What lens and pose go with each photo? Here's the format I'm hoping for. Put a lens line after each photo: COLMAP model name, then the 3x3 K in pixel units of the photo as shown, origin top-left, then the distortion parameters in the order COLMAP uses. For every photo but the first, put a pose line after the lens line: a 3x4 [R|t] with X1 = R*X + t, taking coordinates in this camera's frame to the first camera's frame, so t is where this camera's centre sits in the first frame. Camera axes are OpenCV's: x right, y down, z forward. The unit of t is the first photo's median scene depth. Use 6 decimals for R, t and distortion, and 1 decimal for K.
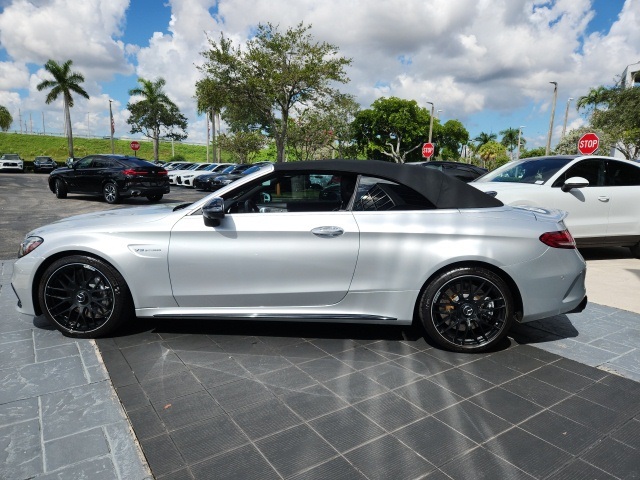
lens RADIAL K [[427.9, 0, 319.1], [0, 427.9, 252.0], [0, 0, 1]] dist [0.061016, -0.056599]
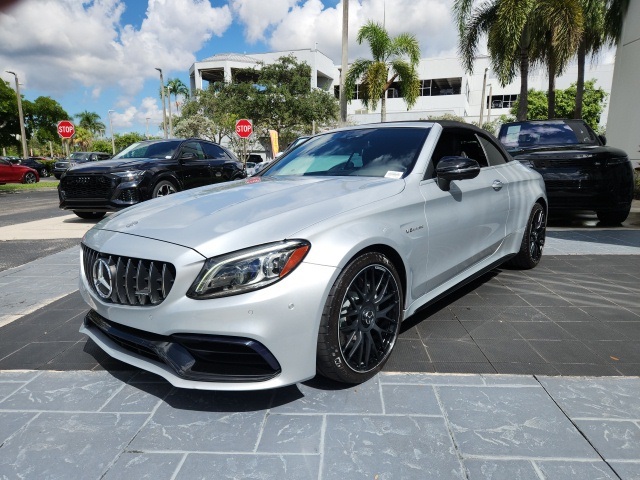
lens RADIAL K [[427.9, 0, 319.1], [0, 427.9, 252.0], [0, 0, 1]] dist [0.061016, -0.056599]
pose [[0.608382, -0.192178, 0.770026, -0.142209], [0.169018, 0.979356, 0.110883, -0.010138], [-0.775438, 0.062689, 0.628304, 0.084938]]
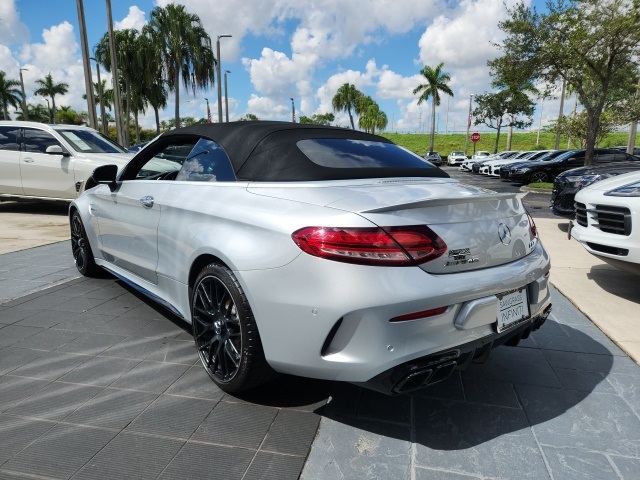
lens RADIAL K [[428.1, 0, 322.4], [0, 428.1, 247.3], [0, 0, 1]] dist [0.071454, -0.065624]
pose [[0.693515, 0.128816, -0.708833, 0.117787], [-0.125607, 0.990436, 0.057099, -0.006467], [0.709408, 0.049435, 0.703062, 0.078646]]
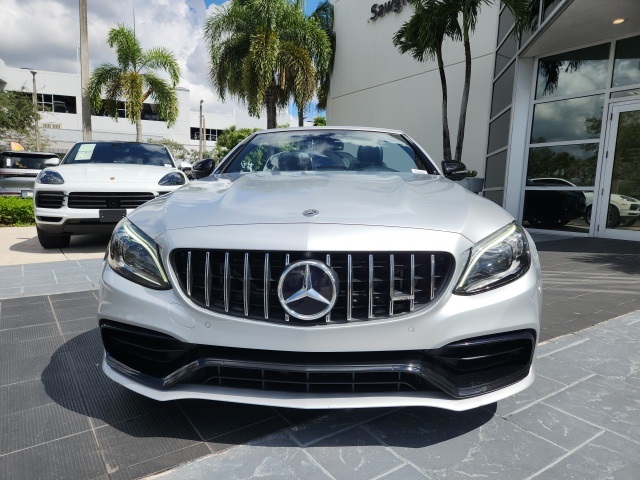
lens RADIAL K [[433.6, 0, 313.8], [0, 433.6, 250.8], [0, 0, 1]] dist [0.053278, -0.046638]
pose [[0.000807, -0.158094, 0.987424, -0.158507], [0.161653, 0.974458, 0.155886, -0.016289], [-0.986847, 0.159495, 0.026343, 0.166057]]
